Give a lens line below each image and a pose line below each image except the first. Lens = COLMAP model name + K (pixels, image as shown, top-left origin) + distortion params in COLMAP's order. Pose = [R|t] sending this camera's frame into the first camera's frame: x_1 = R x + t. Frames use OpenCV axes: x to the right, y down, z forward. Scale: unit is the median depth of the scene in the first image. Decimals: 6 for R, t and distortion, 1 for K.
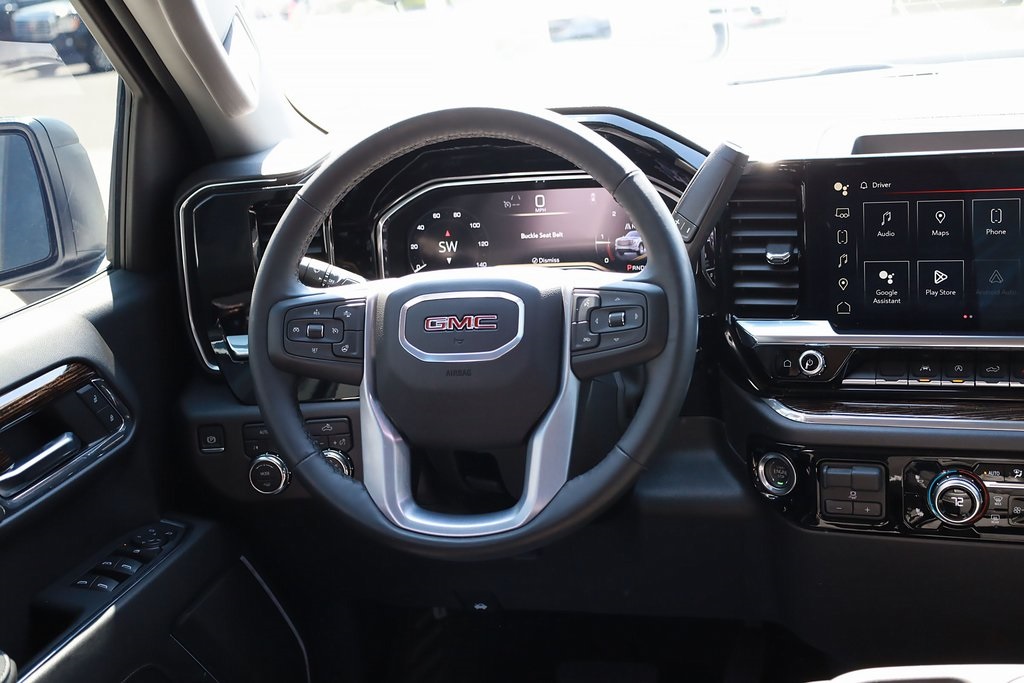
lens RADIAL K [[1407.7, 0, 518.9], [0, 1407.7, 348.2], [0, 0, 1]] dist [-0.018034, 0.074903]
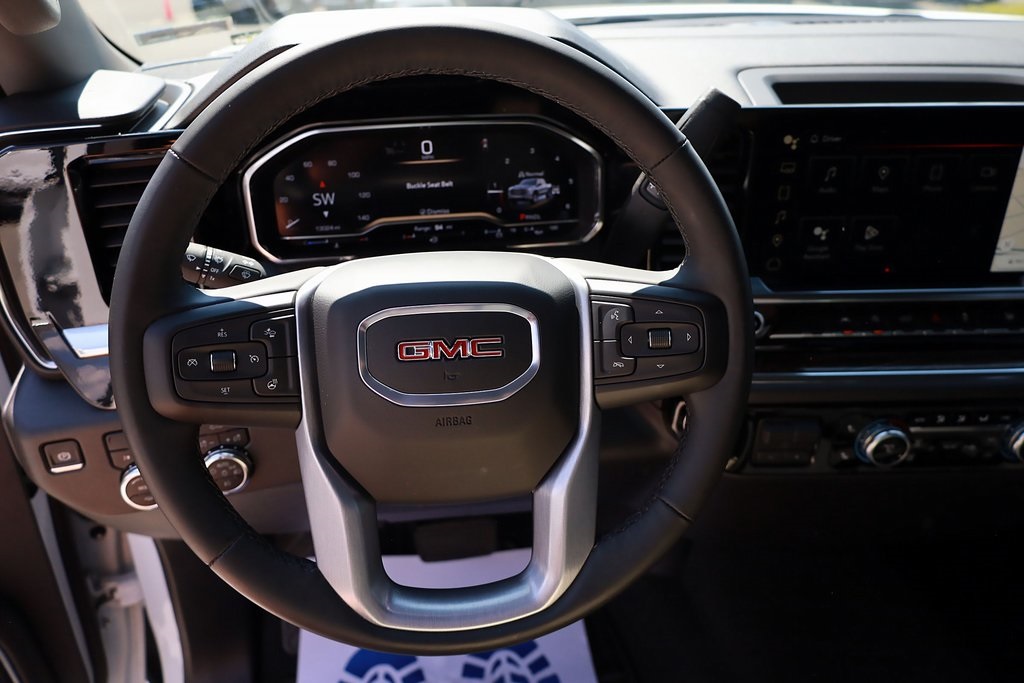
lens RADIAL K [[701.4, 0, 514.1], [0, 701.4, 345.1], [0, 0, 1]] dist [-0.011212, -0.001673]
pose [[0.924486, -0.111442, 0.364564, -0.116626], [0.029128, 0.974171, 0.223925, -0.081154], [-0.380103, -0.196396, 0.903853, 0.549777]]
